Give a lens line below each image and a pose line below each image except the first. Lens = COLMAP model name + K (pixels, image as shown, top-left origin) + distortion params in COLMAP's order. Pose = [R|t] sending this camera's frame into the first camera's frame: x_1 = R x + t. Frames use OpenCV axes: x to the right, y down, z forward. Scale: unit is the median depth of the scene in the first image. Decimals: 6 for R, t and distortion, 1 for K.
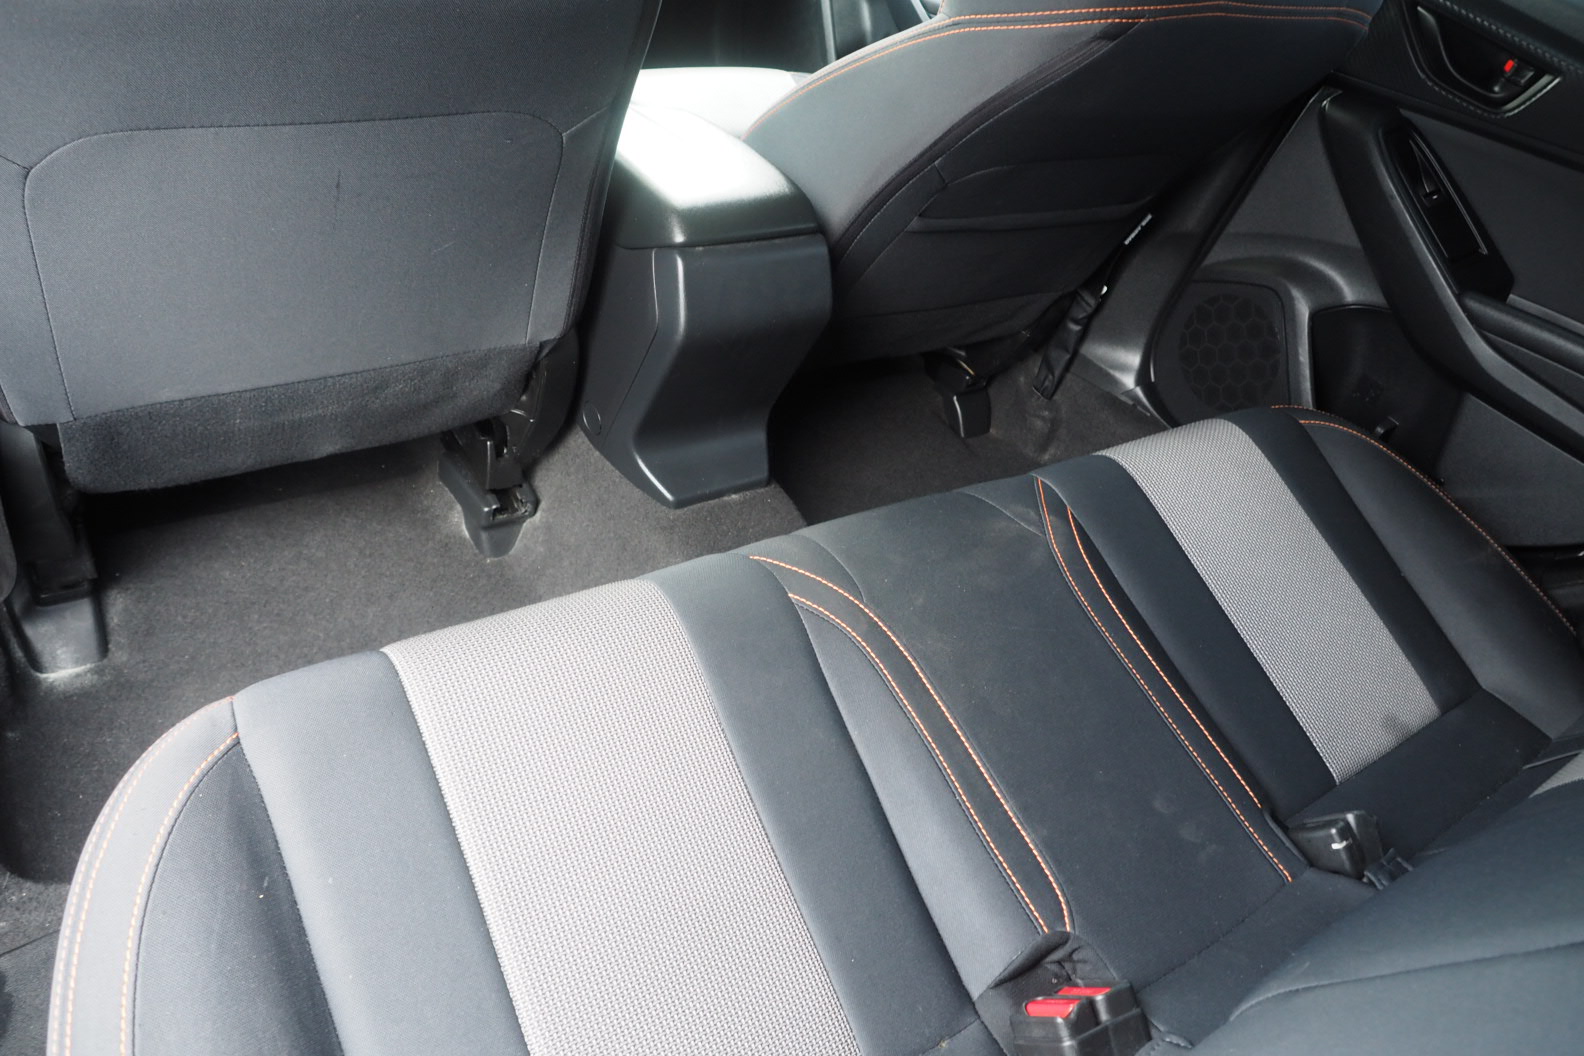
lens RADIAL K [[1117.0, 0, 794.1], [0, 1117.0, 525.7], [0, 0, 1]] dist [-0.031827, 0.006586]
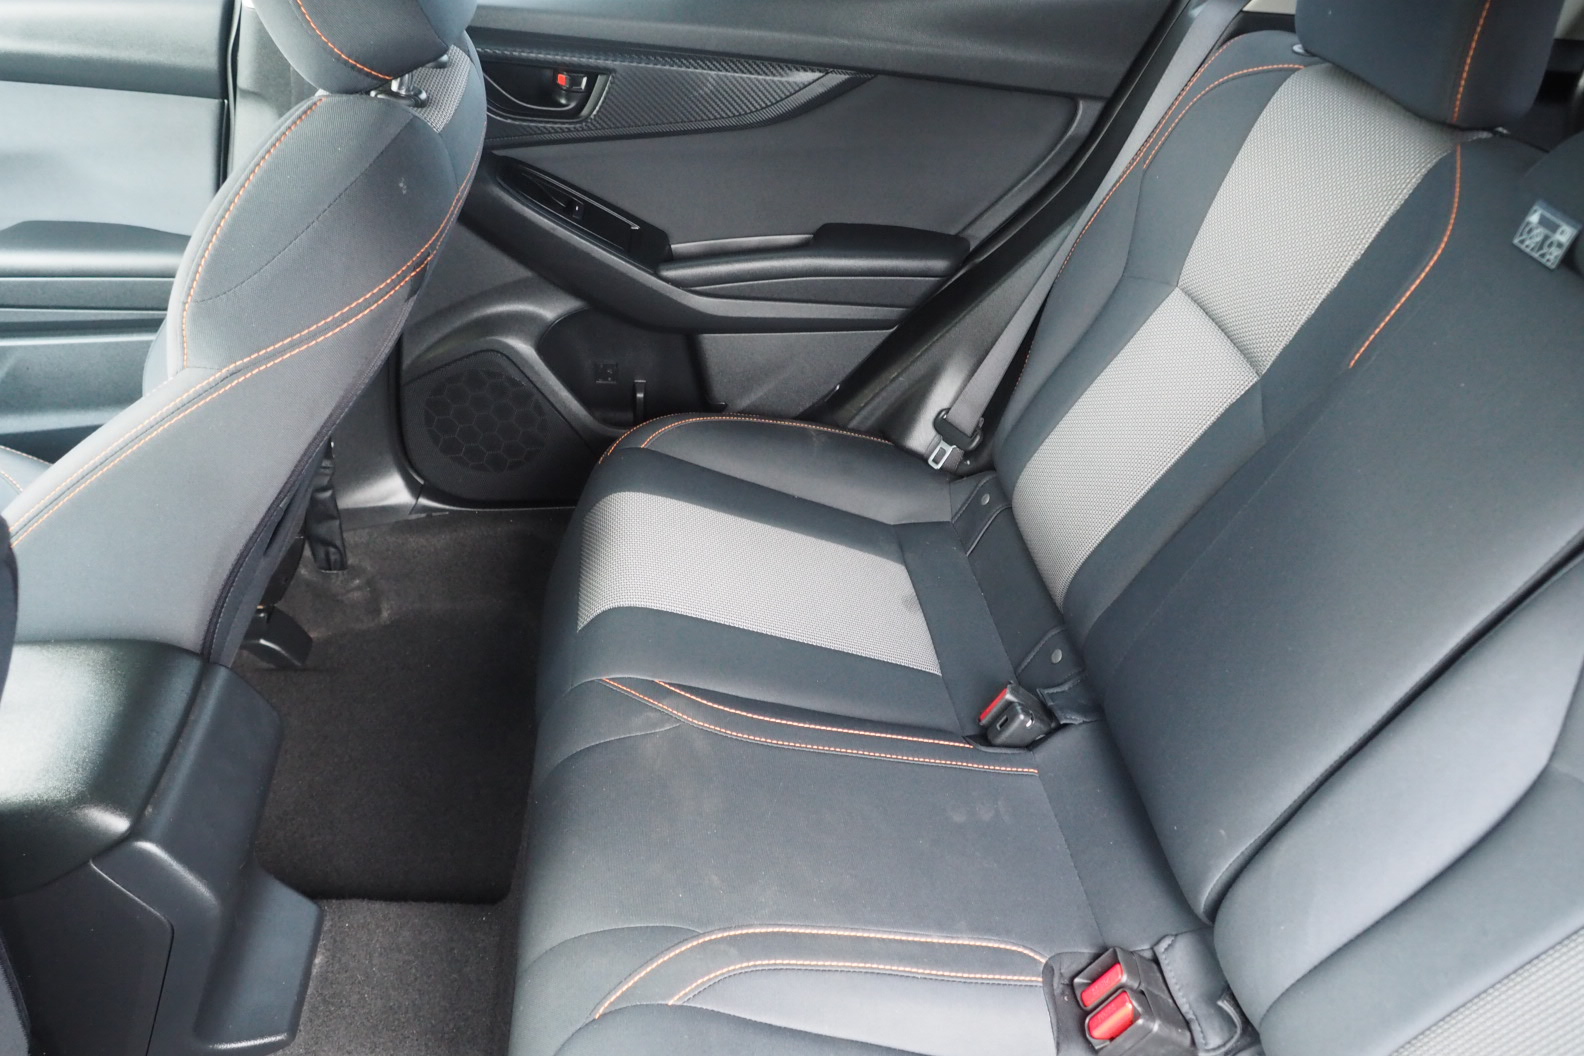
lens RADIAL K [[1117.0, 0, 784.8], [0, 1117.0, 525.3], [0, 0, 1]] dist [-0.031827, 0.006586]
pose [[0.466061, -0.652218, 0.597828, -0.167783], [0.598059, 0.730188, 0.330379, -0.313668], [-0.652006, 0.203560, 0.730377, 0.151122]]
